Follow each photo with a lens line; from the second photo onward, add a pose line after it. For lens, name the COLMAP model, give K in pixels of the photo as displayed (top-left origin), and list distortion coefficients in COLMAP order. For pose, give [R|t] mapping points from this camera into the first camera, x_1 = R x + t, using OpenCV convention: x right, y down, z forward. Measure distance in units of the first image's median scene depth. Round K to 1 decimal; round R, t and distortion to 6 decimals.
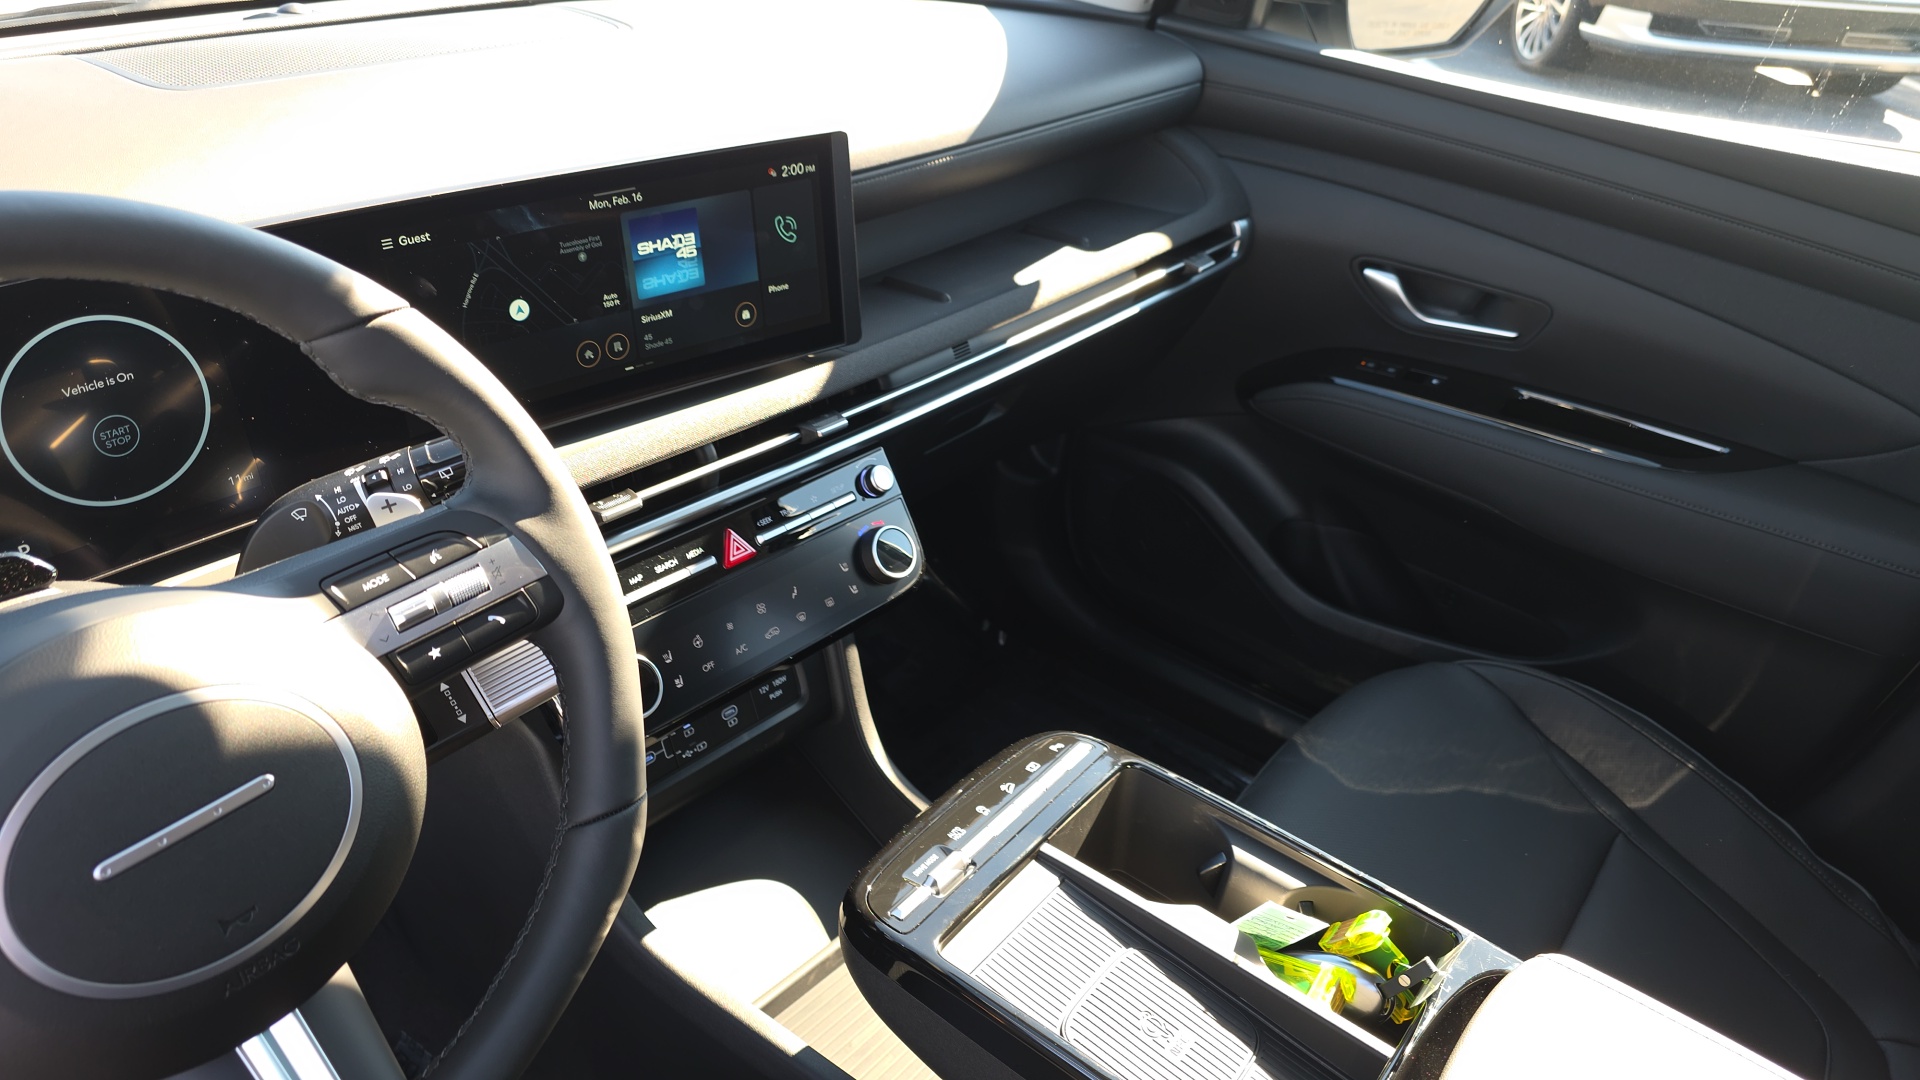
lens RADIAL K [[1296.5, 0, 906.0], [0, 1296.5, 528.0], [0, 0, 1]] dist [0.060201, -0.061512]
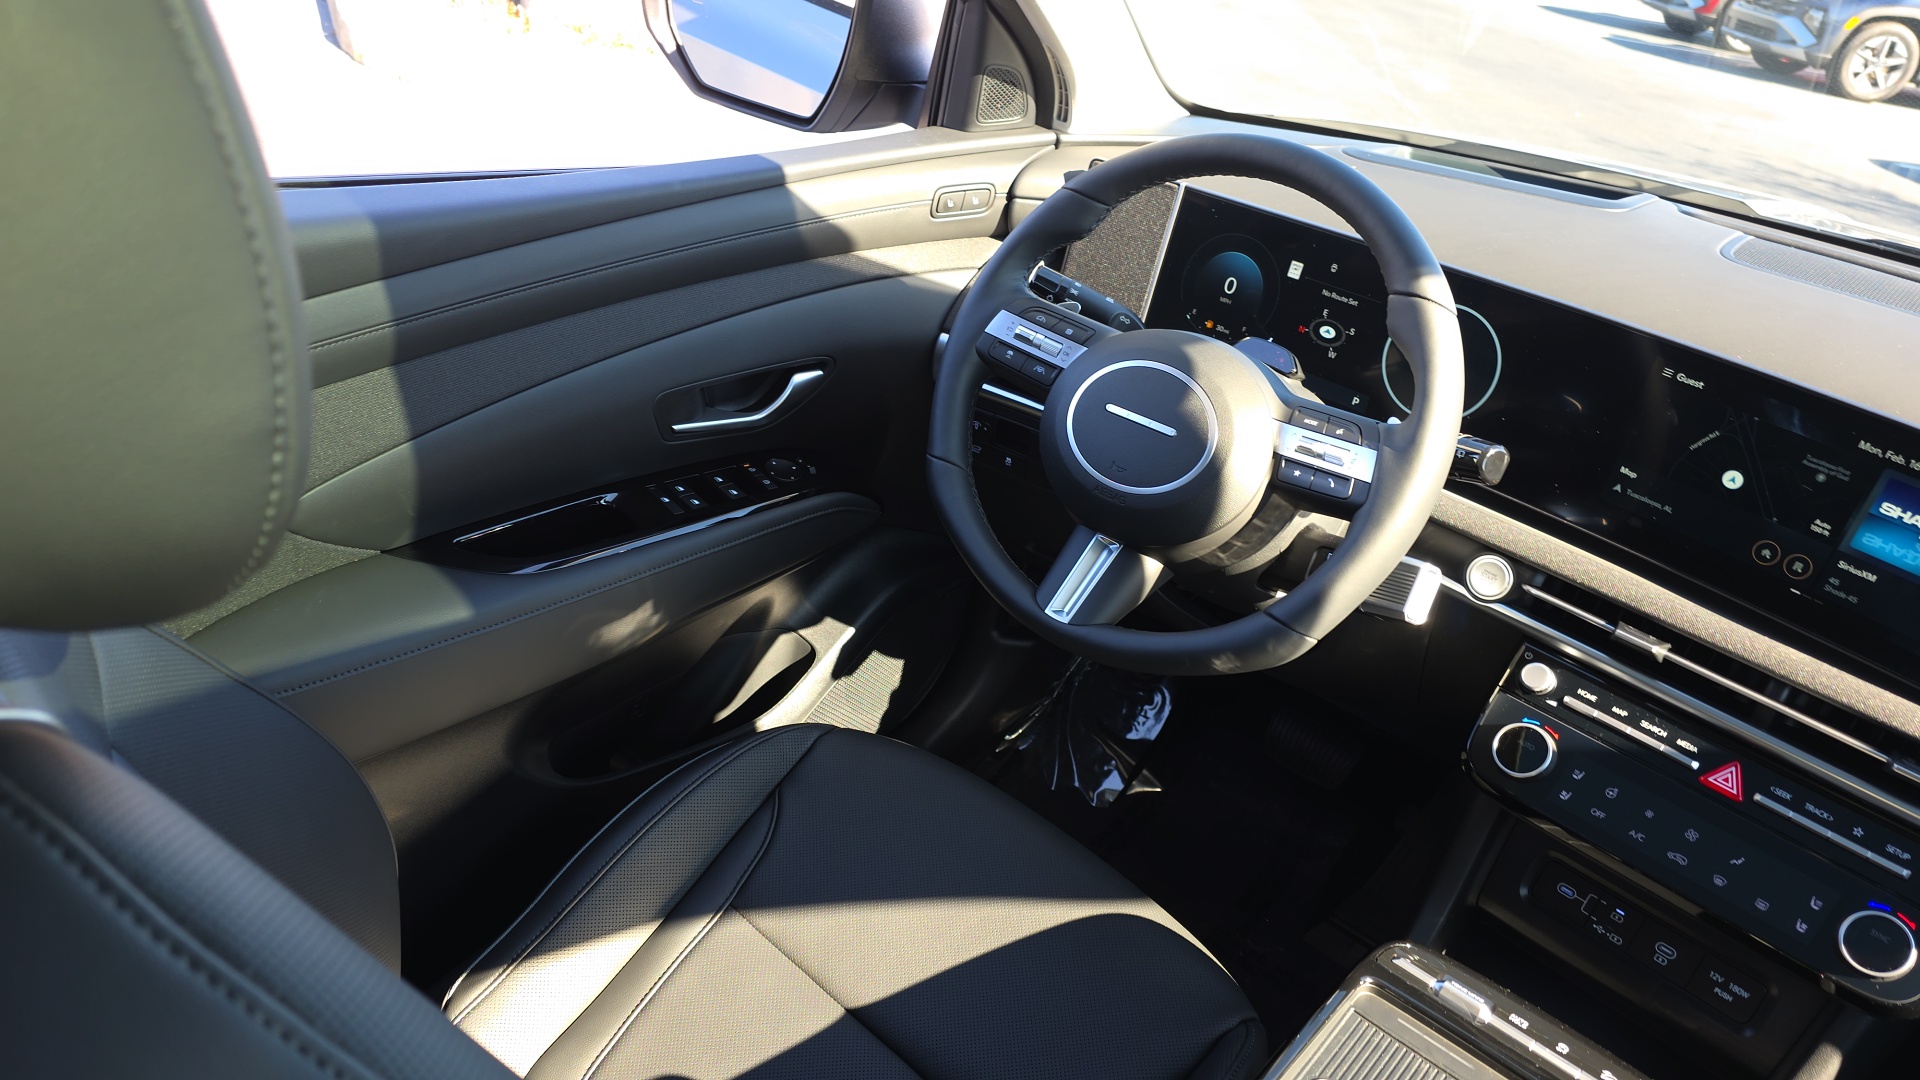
lens RADIAL K [[1296.5, 0, 942.9], [0, 1296.5, 567.2], [0, 0, 1]] dist [0.060201, -0.061512]
pose [[-0.041757, 0.449981, -0.892062, 0.719560], [-0.626660, 0.683596, 0.374158, -0.096390], [0.778173, 0.574643, 0.253440, 0.168732]]
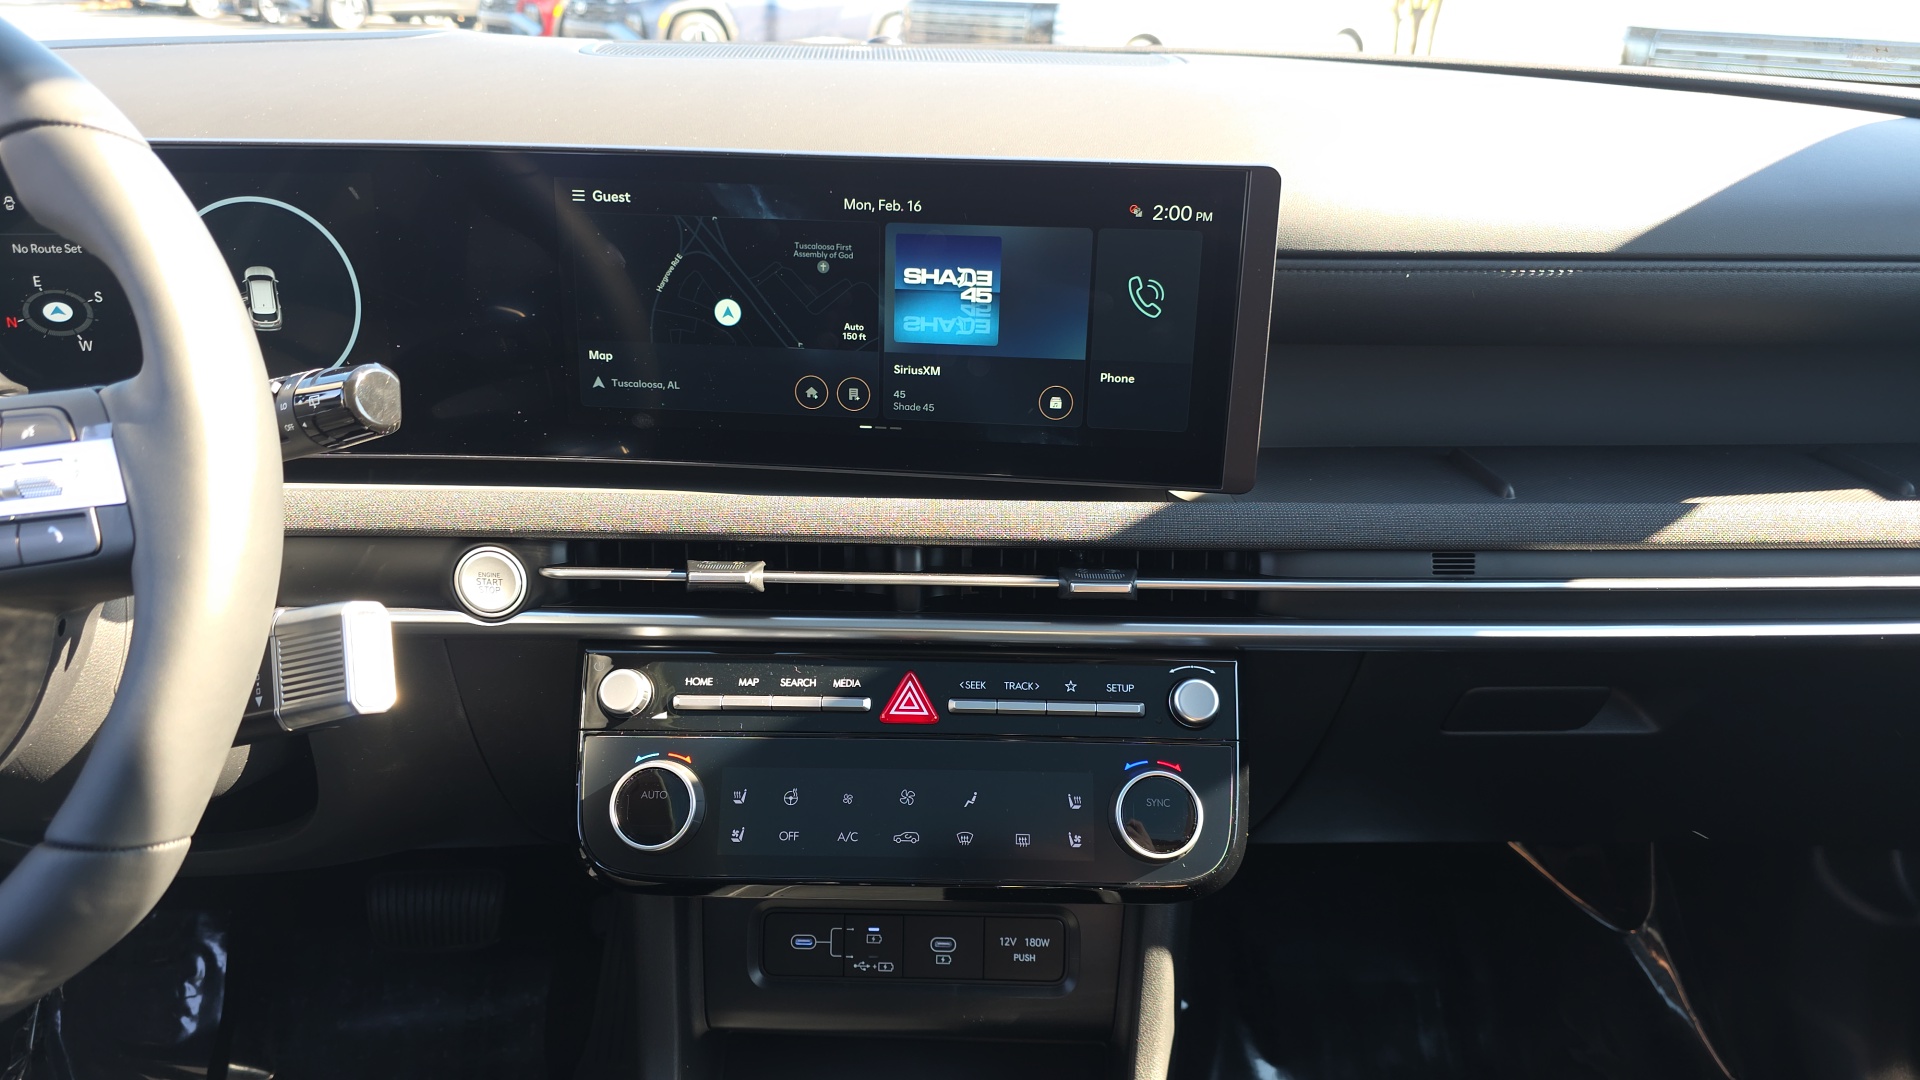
lens RADIAL K [[1296.5, 0, 948.5], [0, 1296.5, 547.2], [0, 0, 1]] dist [0.060201, -0.061512]
pose [[0.664875, 0.251482, -0.703348, 0.353074], [-0.361494, 0.932337, -0.008365, -0.064186], [0.653653, 0.259817, 0.710797, 0.481116]]
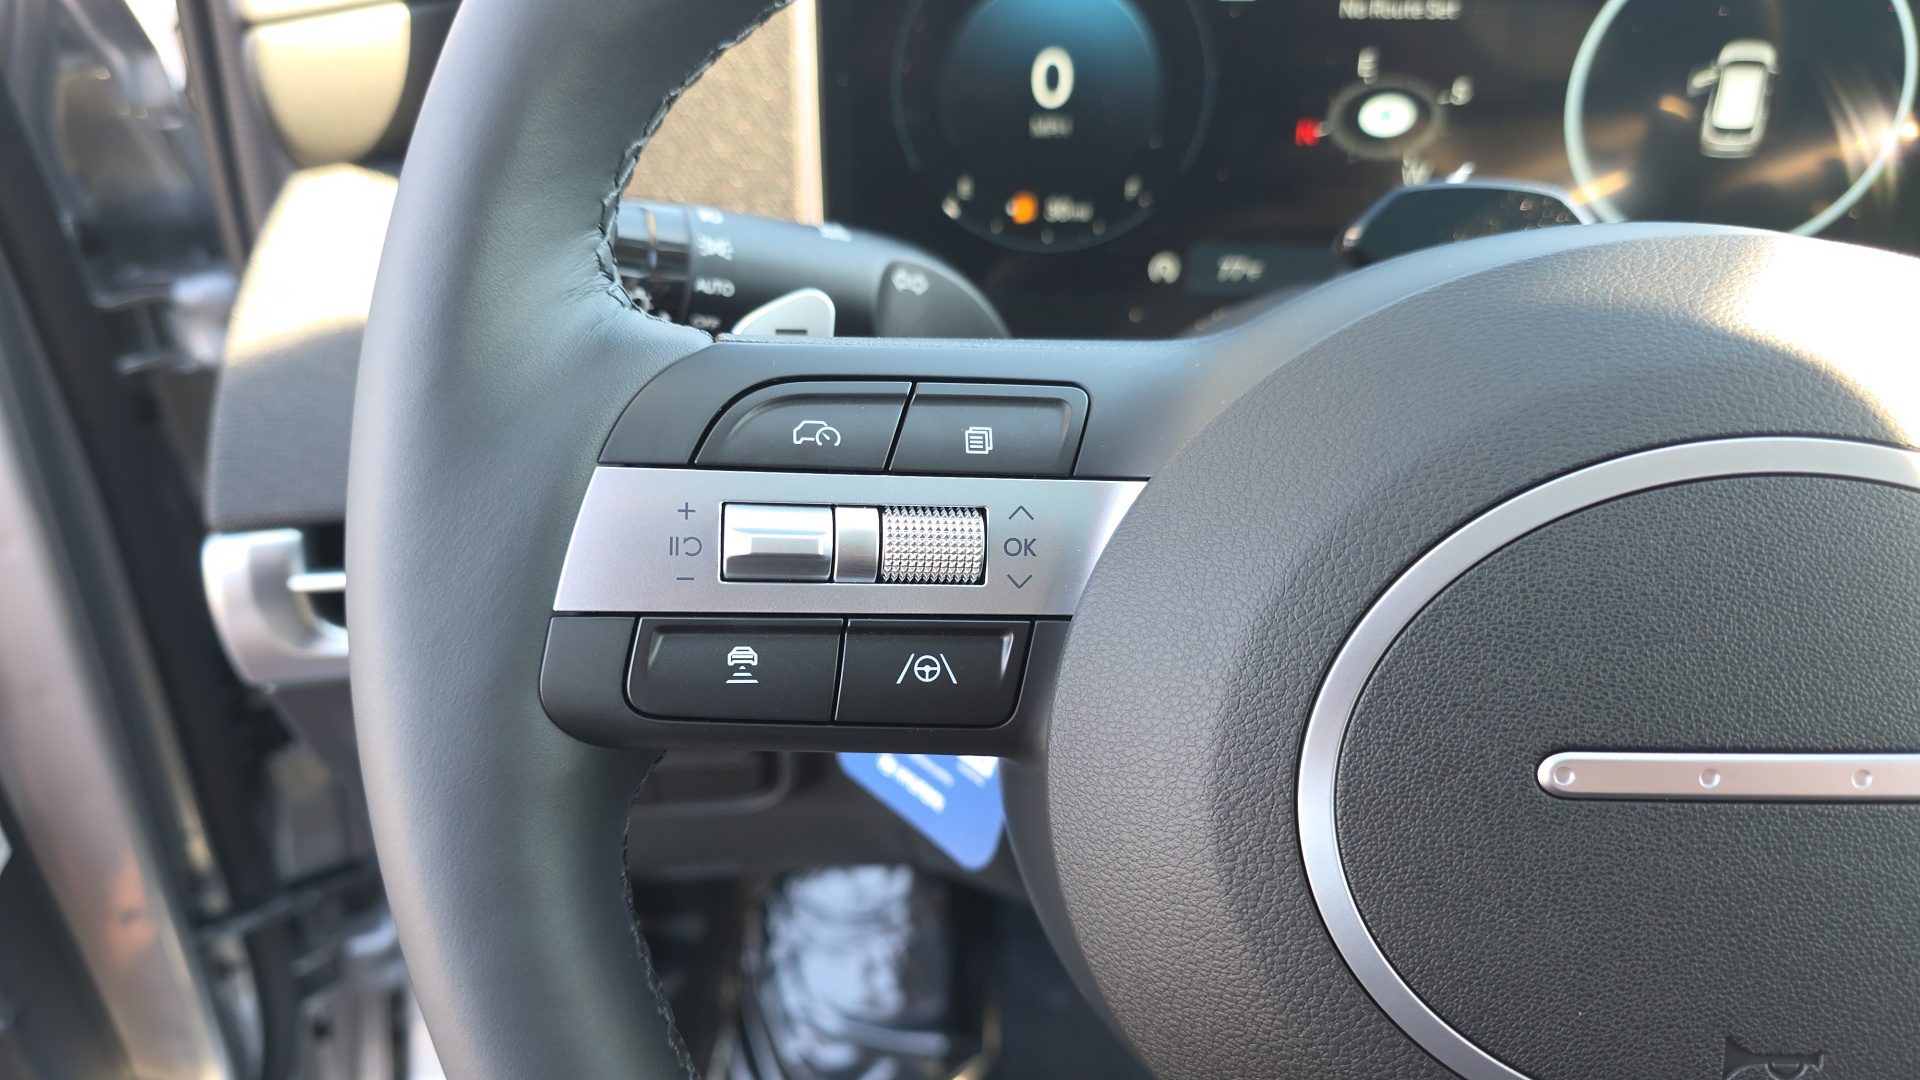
lens RADIAL K [[1378.5, 0, 964.2], [0, 1378.5, 556.1], [0, 0, 1]] dist [-0.008202, -0.012100]
pose [[0.566591, 0.380620, -0.730823, -0.195036], [-0.393663, 0.904195, 0.165716, 0.095508], [0.723881, 0.193805, 0.662145, 0.267457]]
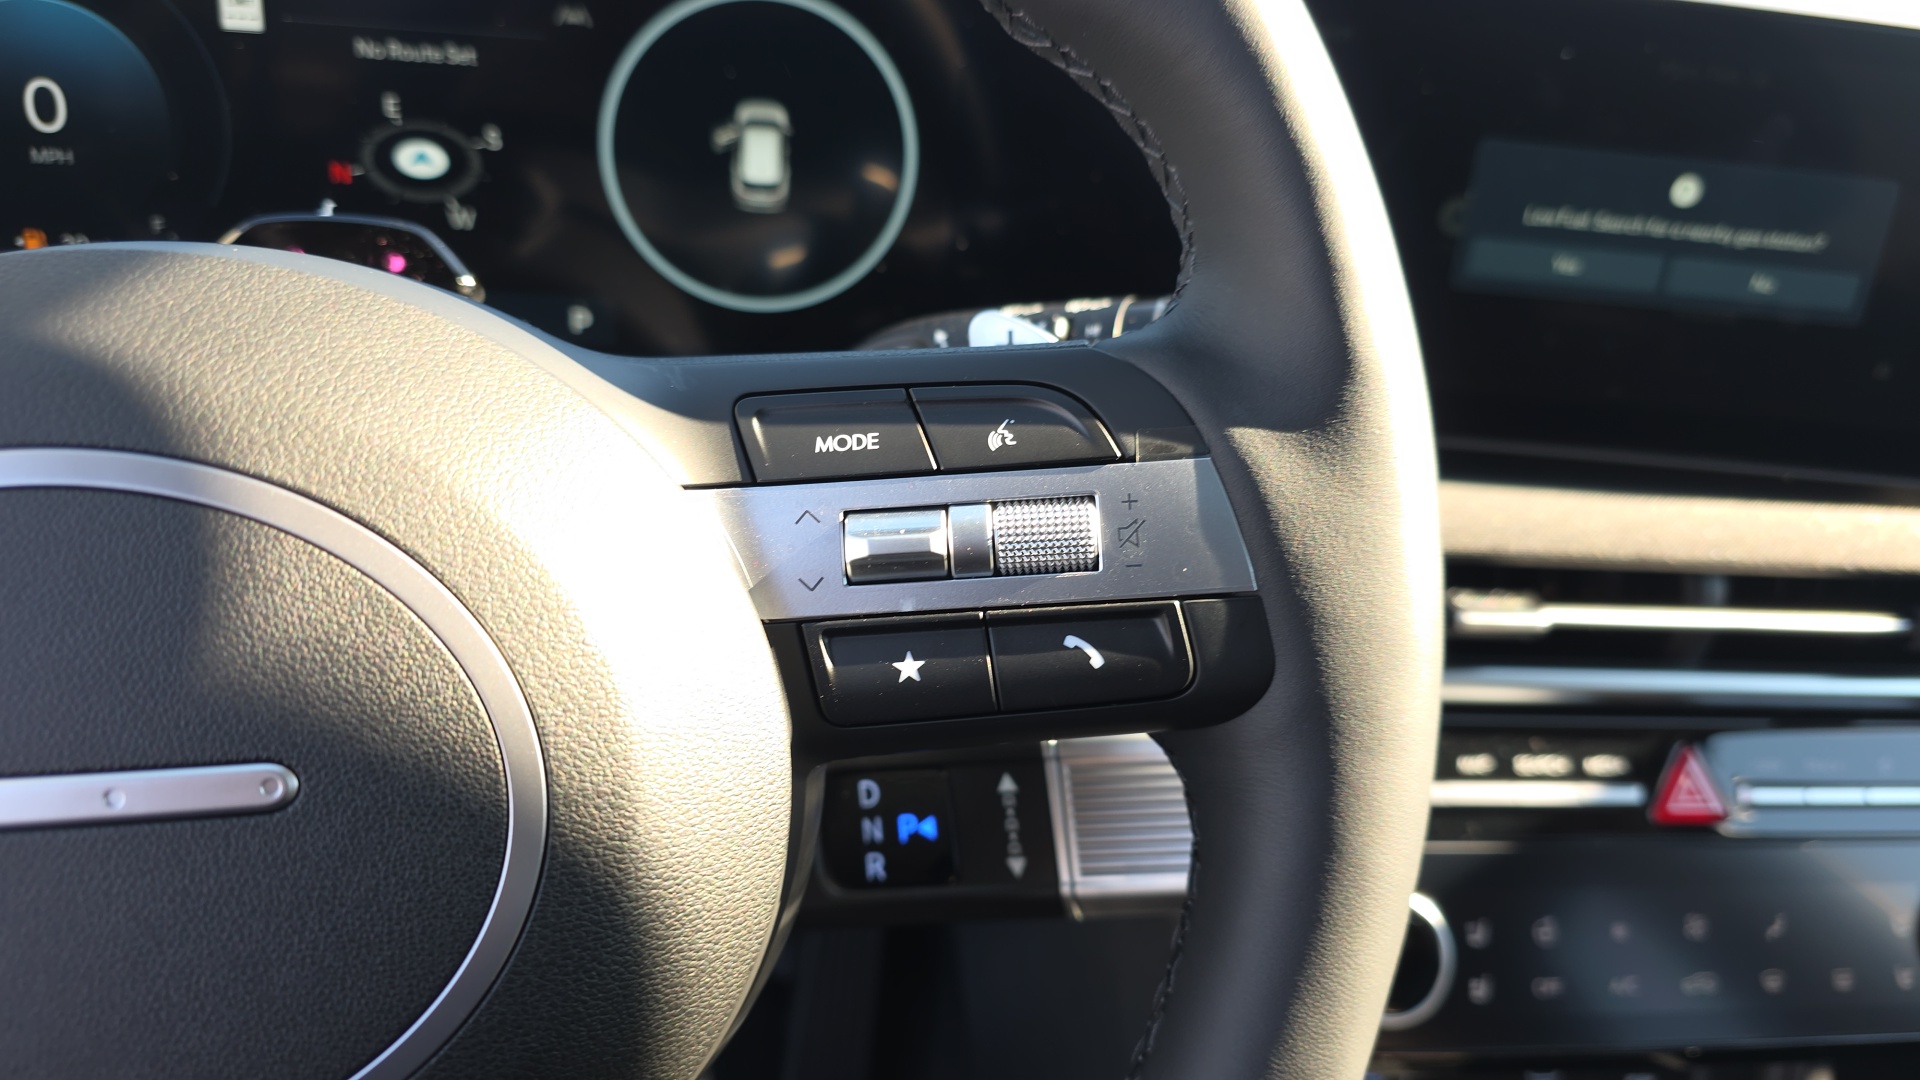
lens RADIAL K [[1296.5, 0, 941.3], [0, 1296.5, 534.9], [0, 0, 1]] dist [0.060201, -0.061512]
pose [[0.752410, 0.314779, -0.578614, -0.086204], [-0.383136, 0.923682, 0.004286, 0.031959], [0.535804, 0.218463, 0.815590, 0.406704]]
